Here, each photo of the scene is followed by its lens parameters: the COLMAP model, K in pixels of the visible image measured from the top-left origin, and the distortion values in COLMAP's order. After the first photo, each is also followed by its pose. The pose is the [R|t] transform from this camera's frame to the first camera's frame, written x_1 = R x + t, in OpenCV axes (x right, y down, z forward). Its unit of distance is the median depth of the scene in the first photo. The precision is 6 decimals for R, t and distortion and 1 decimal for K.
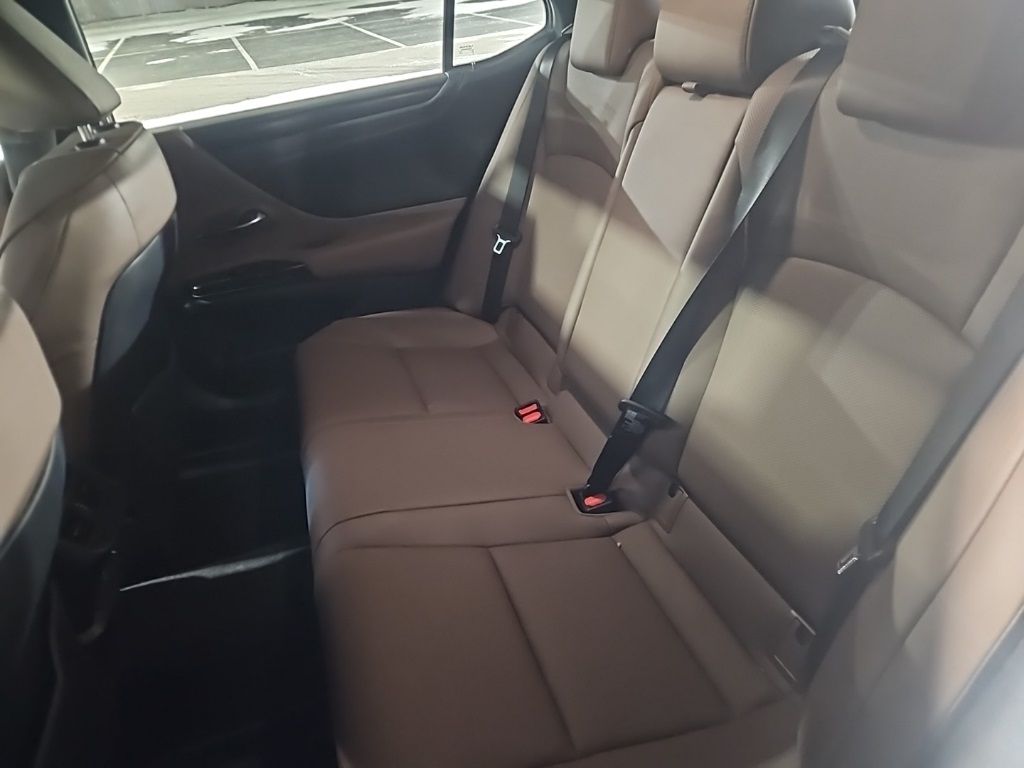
lens RADIAL K [[678.9, 0, 512.4], [0, 678.9, 385.9], [0, 0, 1]] dist [0.074874, -0.056574]
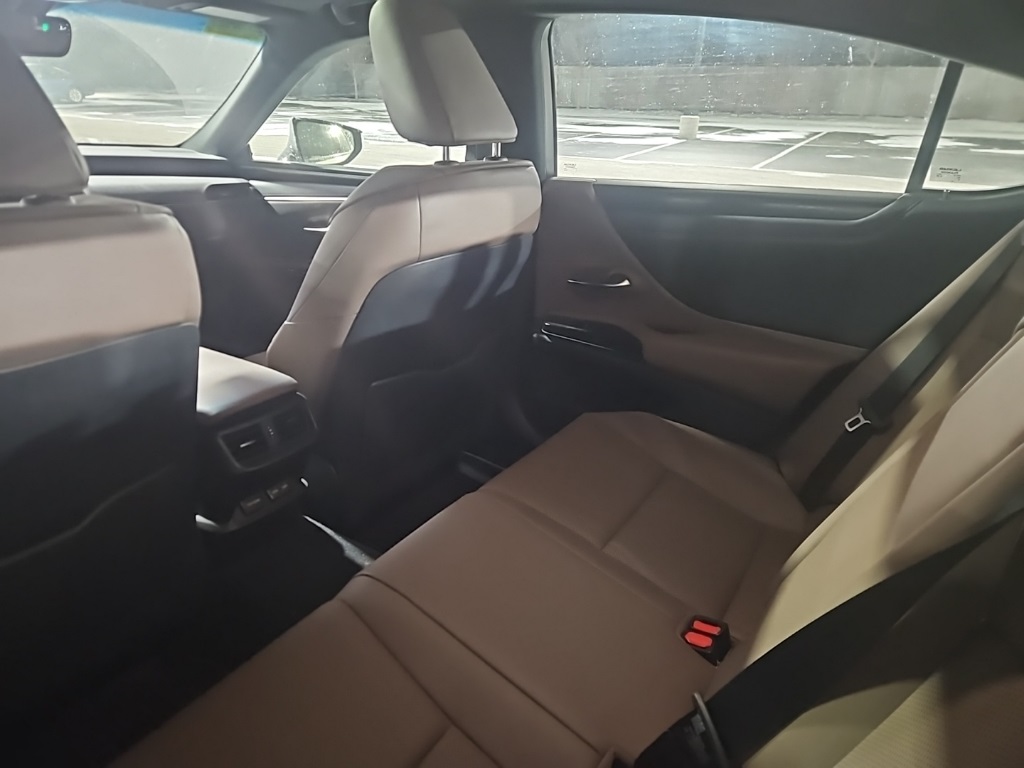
lens RADIAL K [[678.9, 0, 517.4], [0, 678.9, 385.0], [0, 0, 1]] dist [0.074874, -0.056574]
pose [[0.608106, 0.420118, -0.673578, 0.236885], [-0.499358, 0.862033, 0.086839, -0.124501], [0.617129, 0.283550, 0.733997, 0.234562]]
